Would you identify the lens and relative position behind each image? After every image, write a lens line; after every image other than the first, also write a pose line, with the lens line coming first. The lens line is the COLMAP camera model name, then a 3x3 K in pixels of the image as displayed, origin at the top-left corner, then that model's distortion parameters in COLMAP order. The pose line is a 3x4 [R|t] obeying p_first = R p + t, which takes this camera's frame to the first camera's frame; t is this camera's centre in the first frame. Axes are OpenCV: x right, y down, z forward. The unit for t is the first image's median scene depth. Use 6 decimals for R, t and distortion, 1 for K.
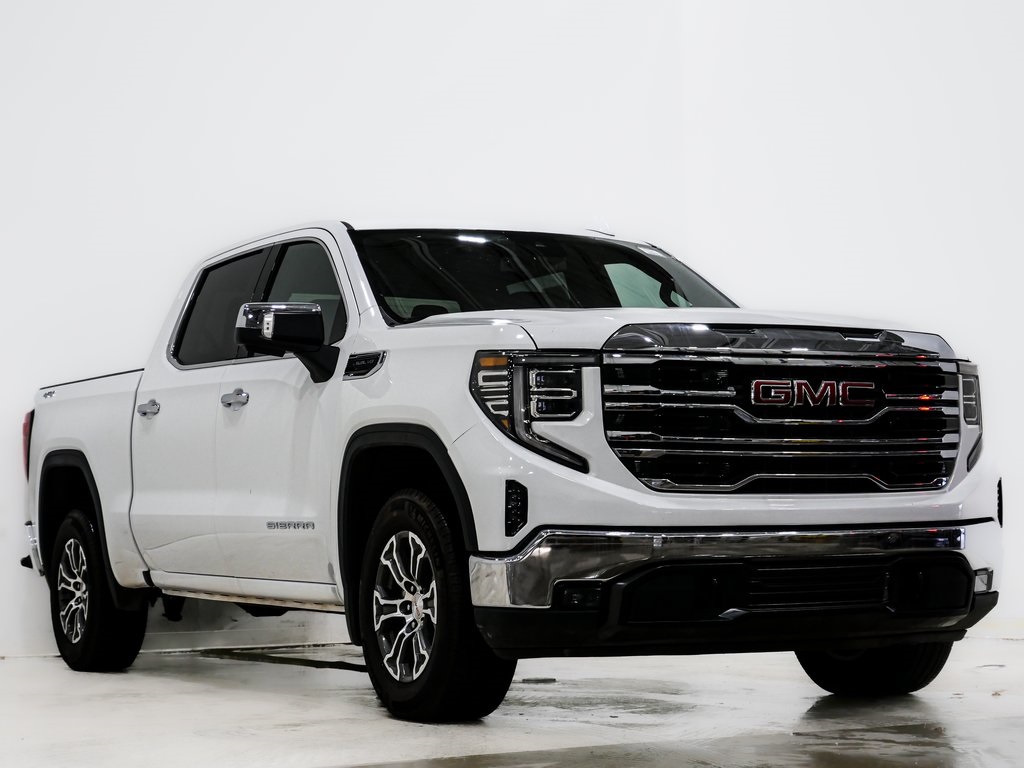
lens RADIAL K [[2093.8, 0, 512.0], [0, 2093.8, 384.0], [0, 0, 1]] dist [0.019479, -0.263514]
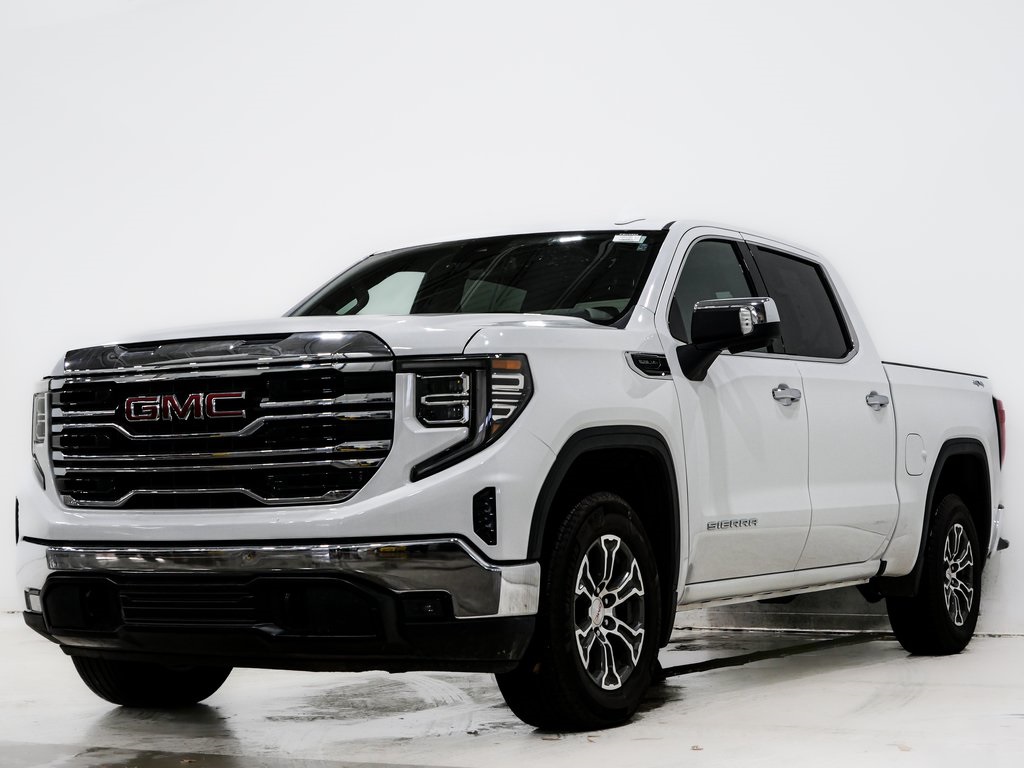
lens RADIAL K [[1948.2, 0, 512.0], [0, 1948.2, 384.0], [0, 0, 1]] dist [0.041640, -4.940131]
pose [[0.577148, -0.049329, -0.815148, 0.982969], [0.059773, 0.998048, -0.018077, 0.019407], [0.814449, -0.038291, 0.578970, 0.604523]]
